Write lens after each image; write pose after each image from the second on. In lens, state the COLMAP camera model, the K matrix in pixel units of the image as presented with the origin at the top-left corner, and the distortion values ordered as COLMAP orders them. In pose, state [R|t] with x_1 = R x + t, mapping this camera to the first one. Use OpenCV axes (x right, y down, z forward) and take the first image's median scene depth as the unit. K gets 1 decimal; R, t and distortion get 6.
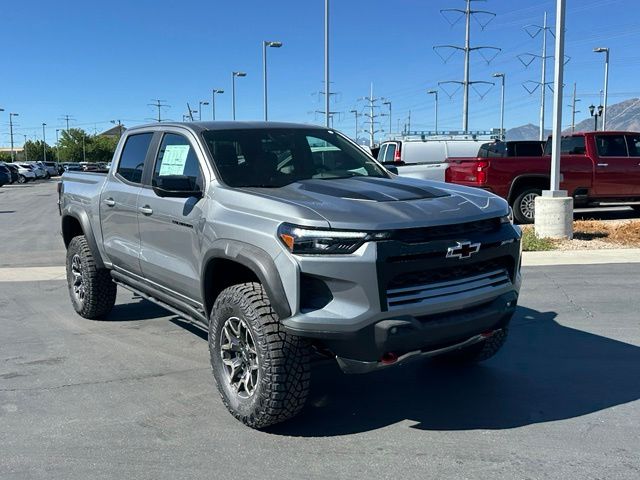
lens RADIAL K [[639.7, 0, 313.8], [0, 639.7, 239.4], [0, 0, 1]] dist [0.178303, -0.371649]
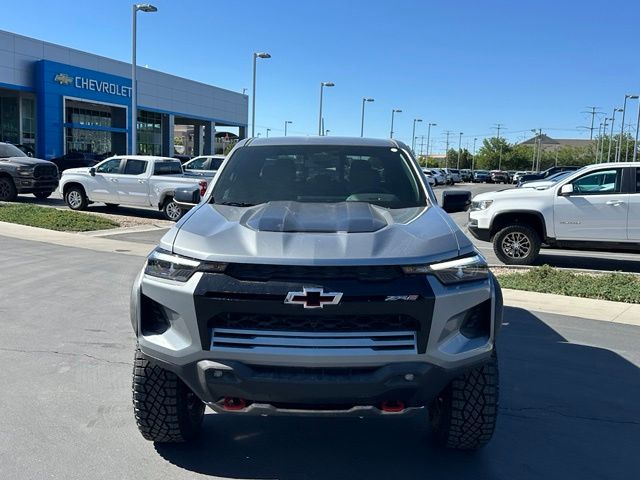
lens RADIAL K [[639.7, 0, 313.8], [0, 639.7, 239.4], [0, 0, 1]] dist [0.178303, -0.371649]
pose [[0.806998, 0.106782, -0.580821, 0.666844], [-0.114295, 0.993162, 0.023786, -0.074367], [0.579389, 0.047190, 0.813684, 0.300038]]
